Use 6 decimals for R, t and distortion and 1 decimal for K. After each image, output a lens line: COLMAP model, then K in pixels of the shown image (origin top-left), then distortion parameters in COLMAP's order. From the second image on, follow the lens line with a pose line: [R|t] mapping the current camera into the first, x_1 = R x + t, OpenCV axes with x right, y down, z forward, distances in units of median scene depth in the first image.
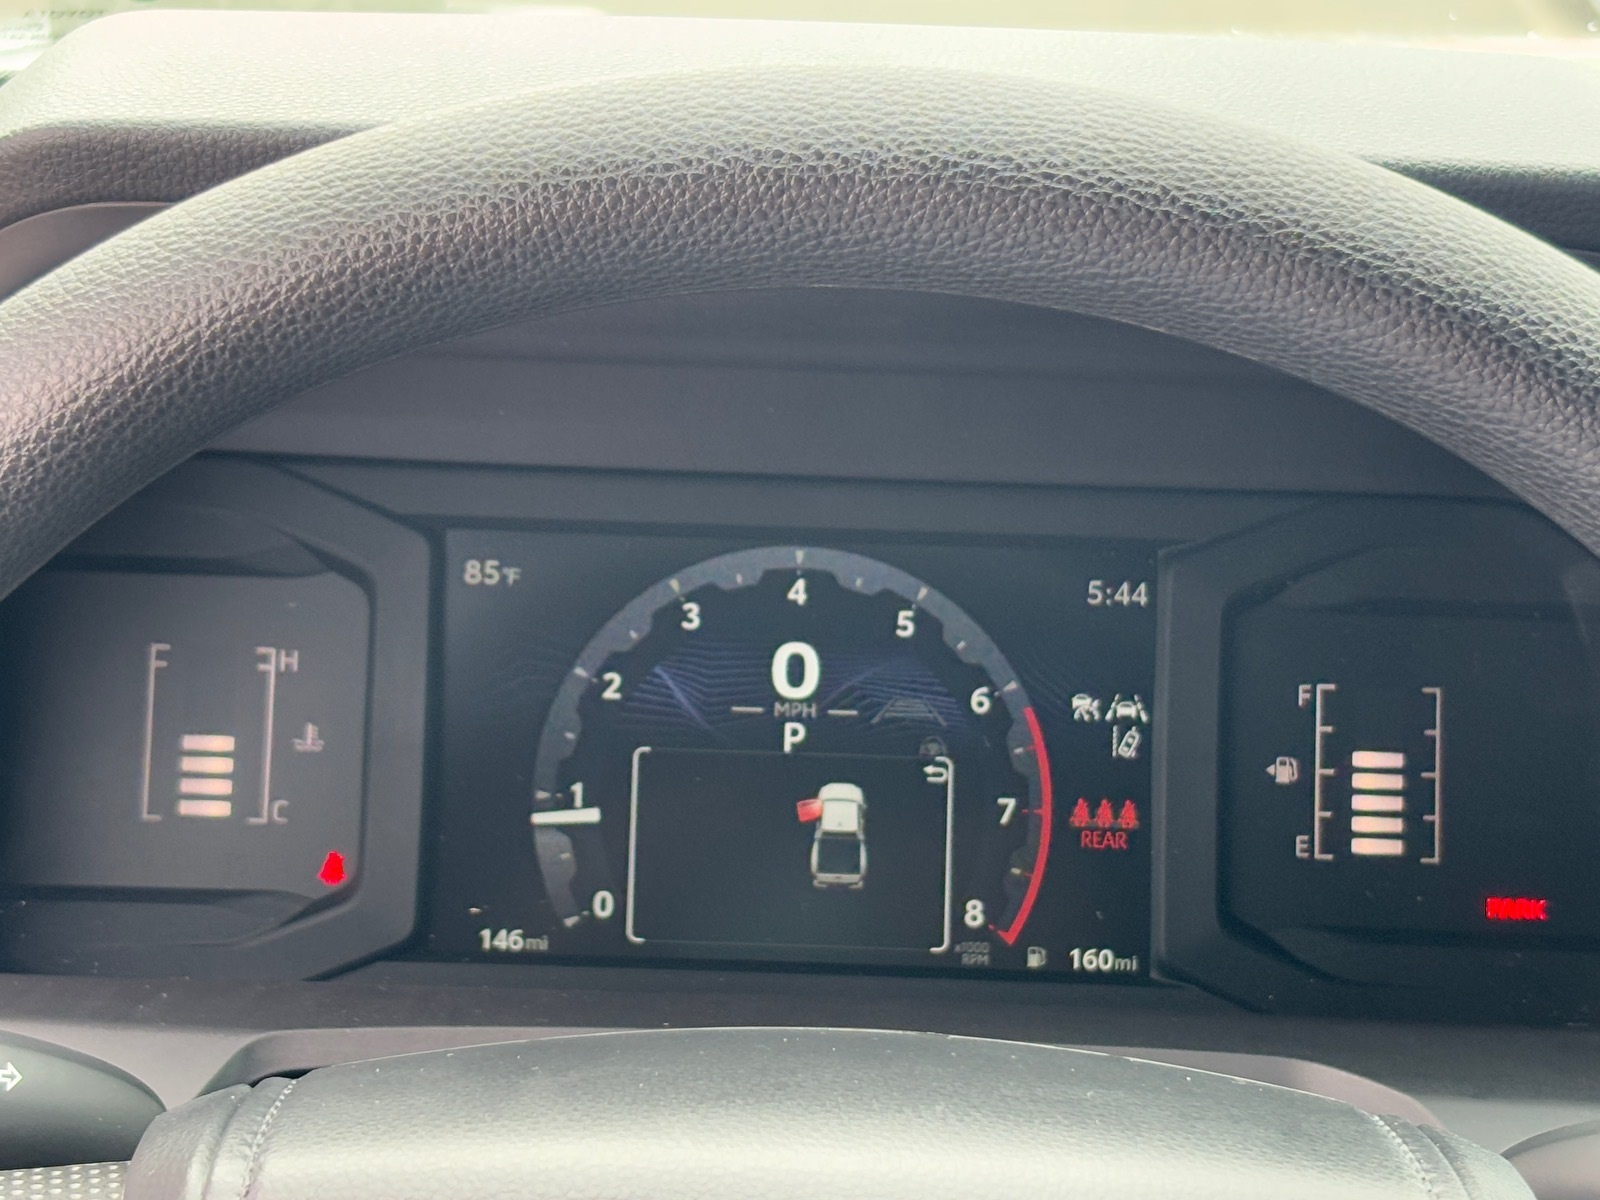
lens RADIAL K [[3397.6, 0, 770.2], [0, 3397.6, 540.2], [0, 0, 1]] dist [0.176922, 0.000000]
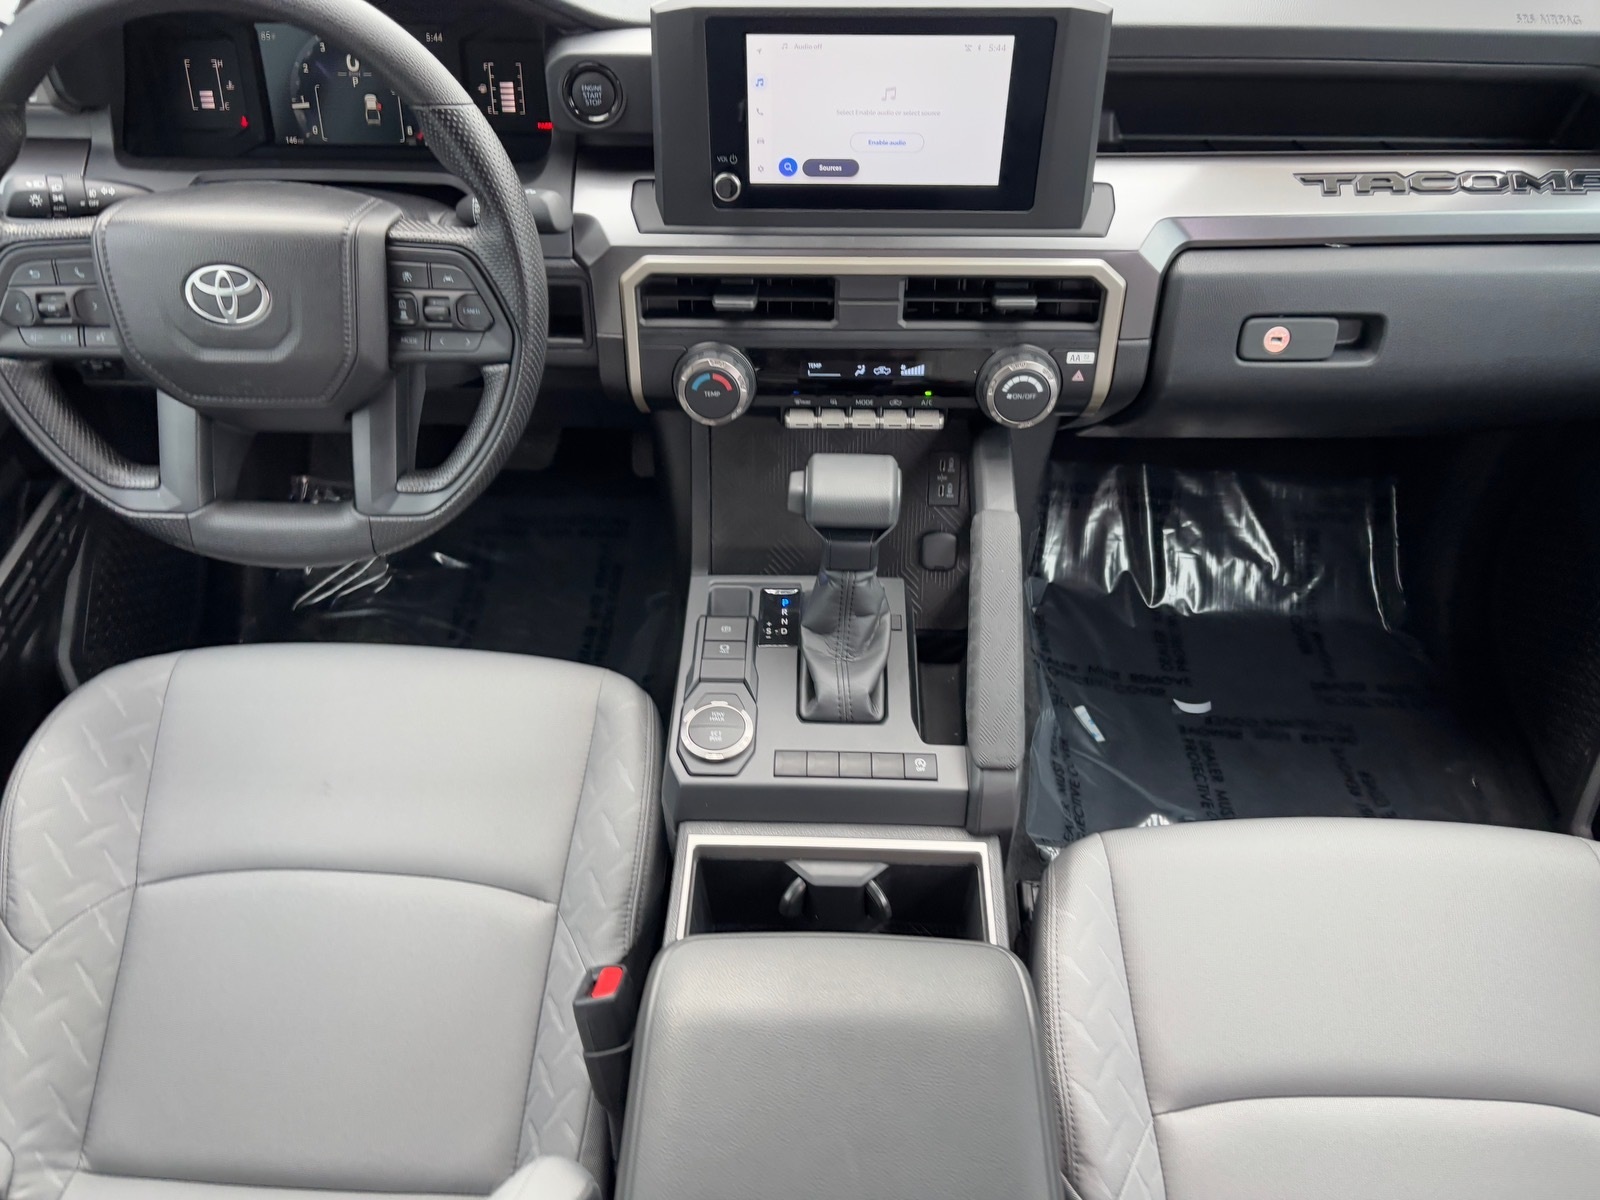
lens RADIAL K [[1218.3, 0, 794.7], [0, 1218.3, 608.9], [0, 0, 1]] dist [0.032938, -0.036817]
pose [[0.998658, -0.005255, -0.051522, 0.566394], [0.031383, 0.852782, 0.521323, -0.139890], [0.041197, -0.522241, 0.851802, -0.460169]]
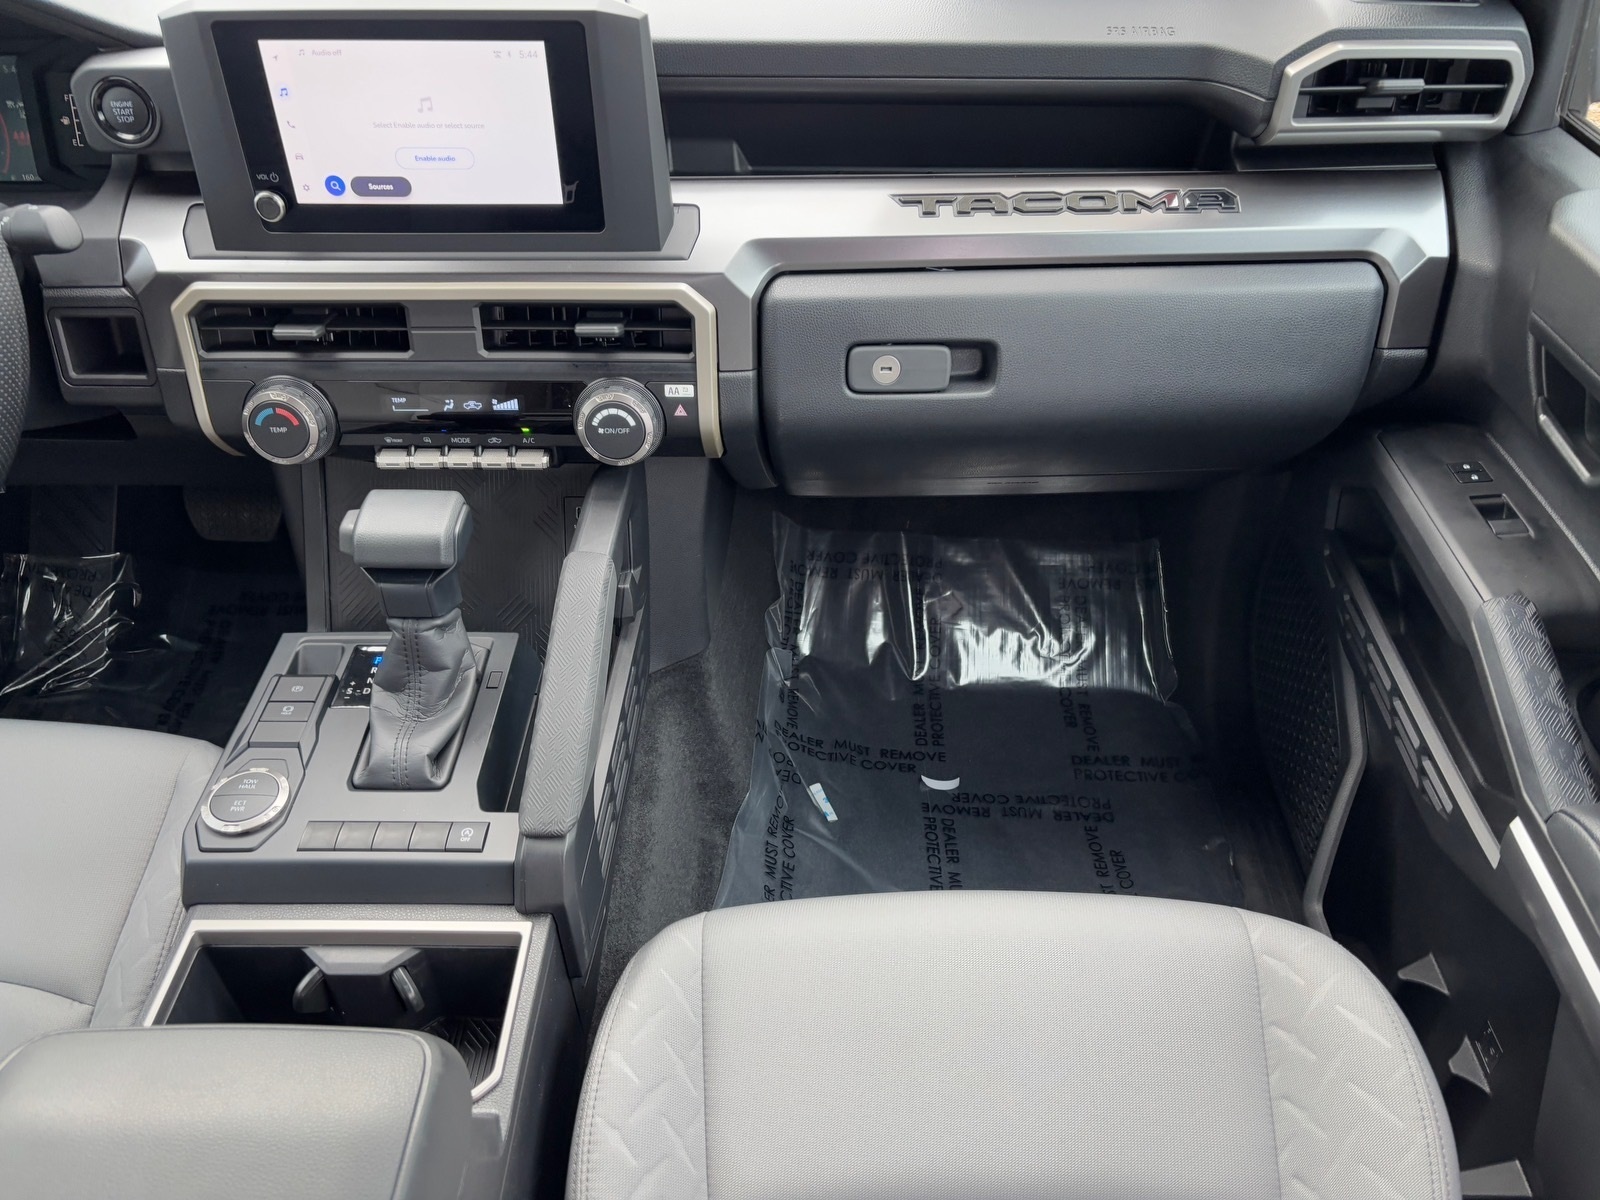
lens RADIAL K [[1218.3, 0, 804.9], [0, 1218.3, 604.1], [0, 0, 1]] dist [0.032938, -0.036817]
pose [[0.999078, -0.021030, -0.037431, 0.970796], [0.035347, 0.897762, 0.439060, -0.014922], [0.024371, -0.439979, 0.897677, -0.372859]]
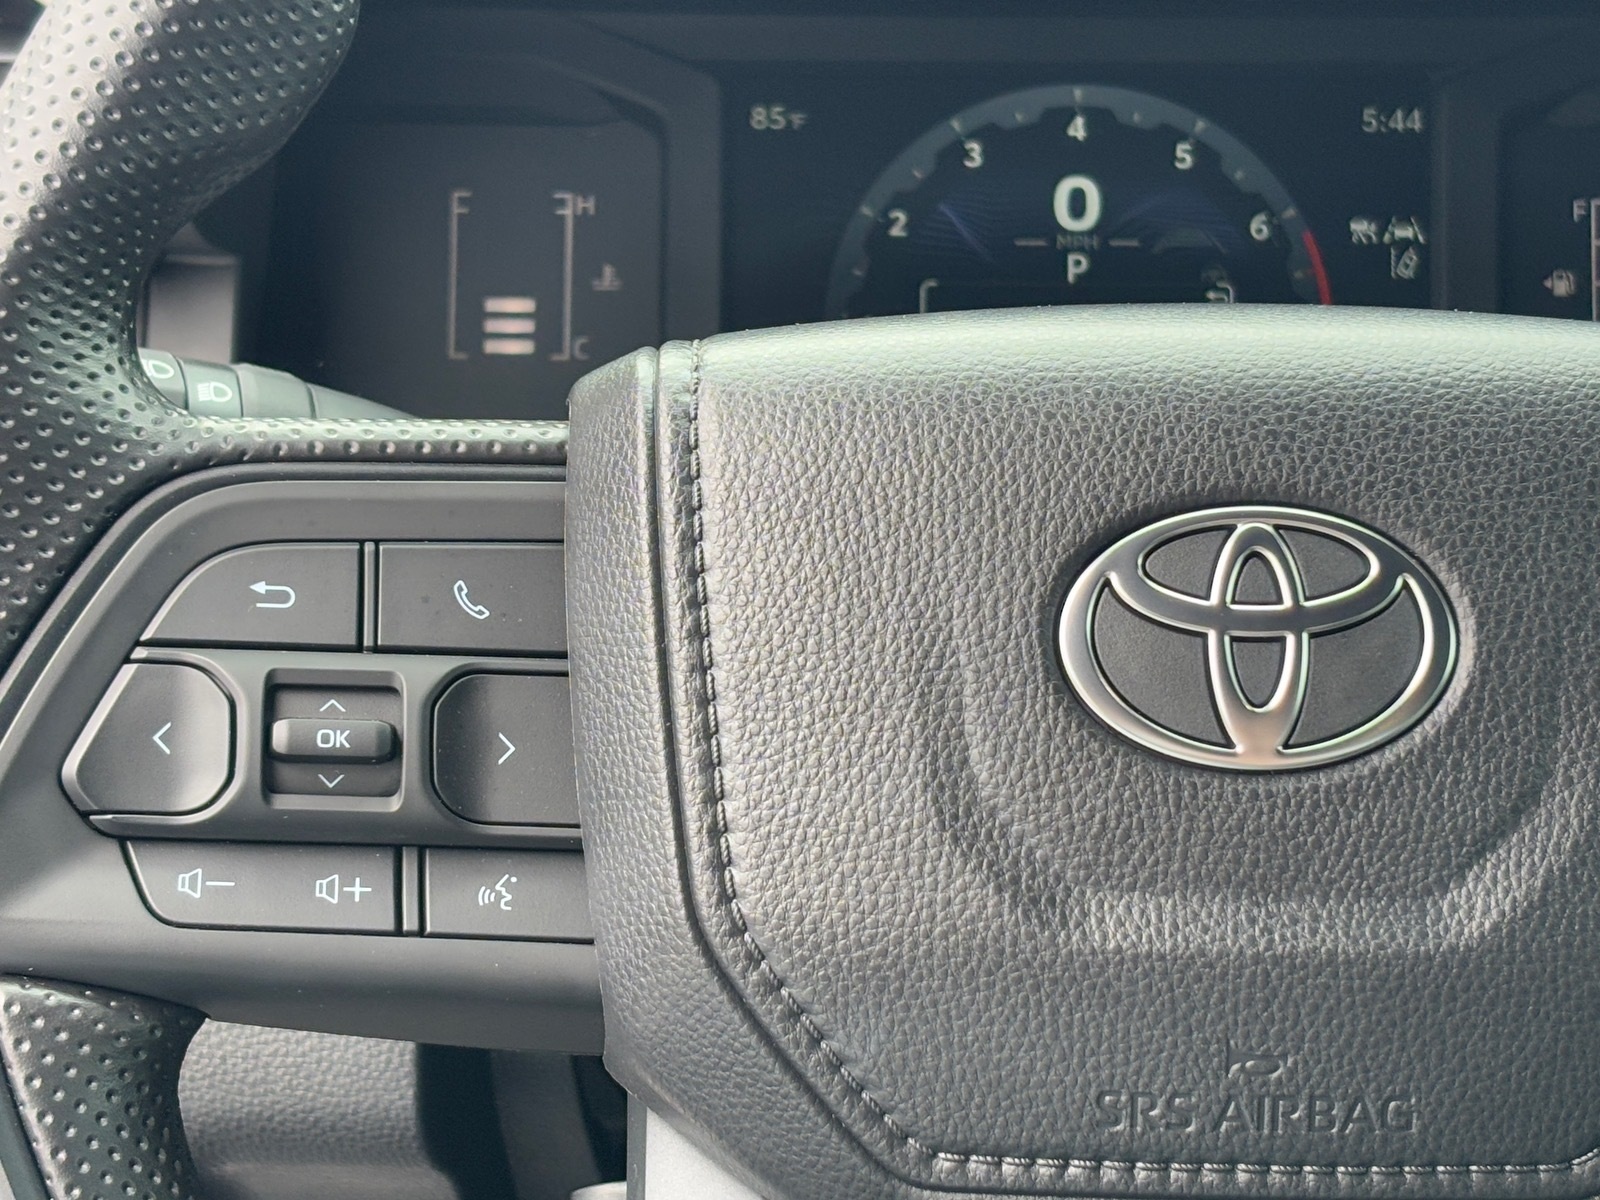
lens RADIAL K [[3641.5, 0, 770.8], [0, 3641.5, 571.4], [0, 0, 1]] dist [0.137804, 0.000000]
pose [[0.999491, -0.023908, -0.021110, -0.064328], [0.023373, 0.999408, -0.025265, 0.175009], [0.021702, 0.024759, 0.999458, -0.097801]]
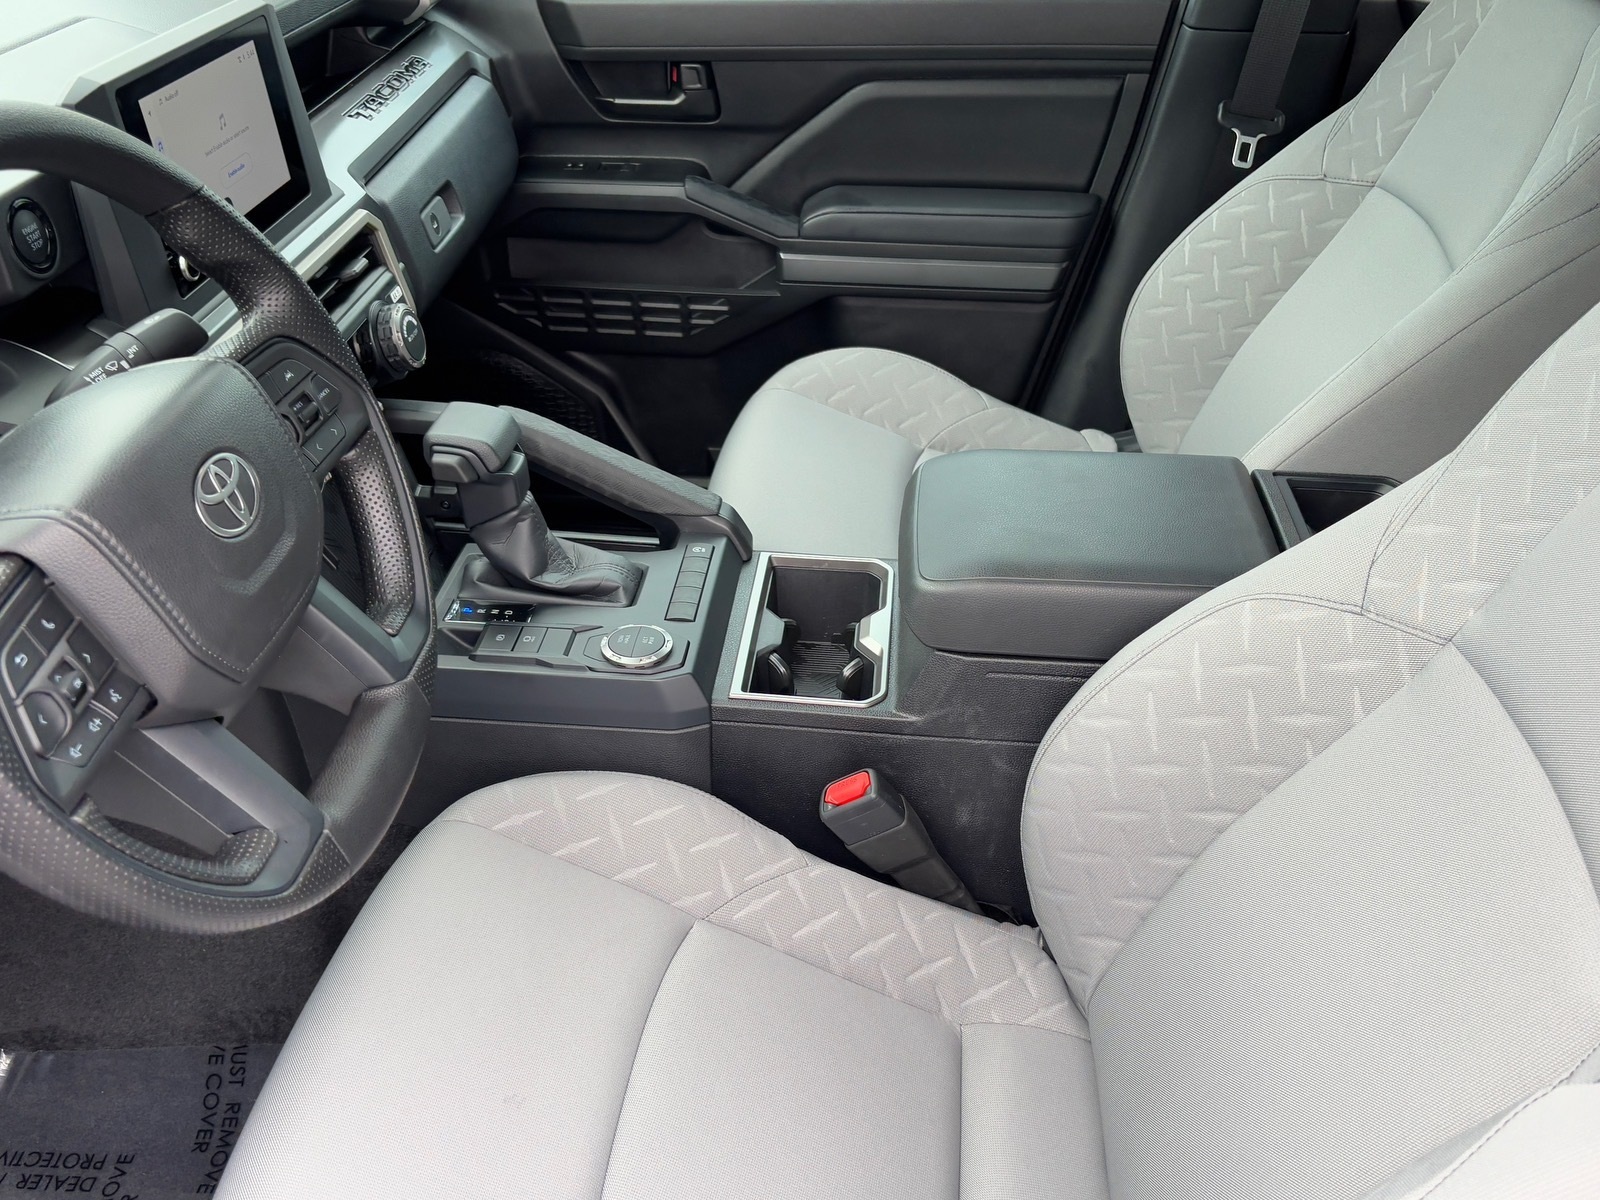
lens RADIAL K [[1468.0, 0, 798.3], [0, 1468.0, 618.9], [0, 0, 1]] dist [0.021016, 0.000000]
pose [[0.094150, -0.573005, 0.814126, -0.780359], [0.249979, 0.805166, 0.537789, -0.185796], [-0.963663, 0.152882, 0.219045, 0.029071]]
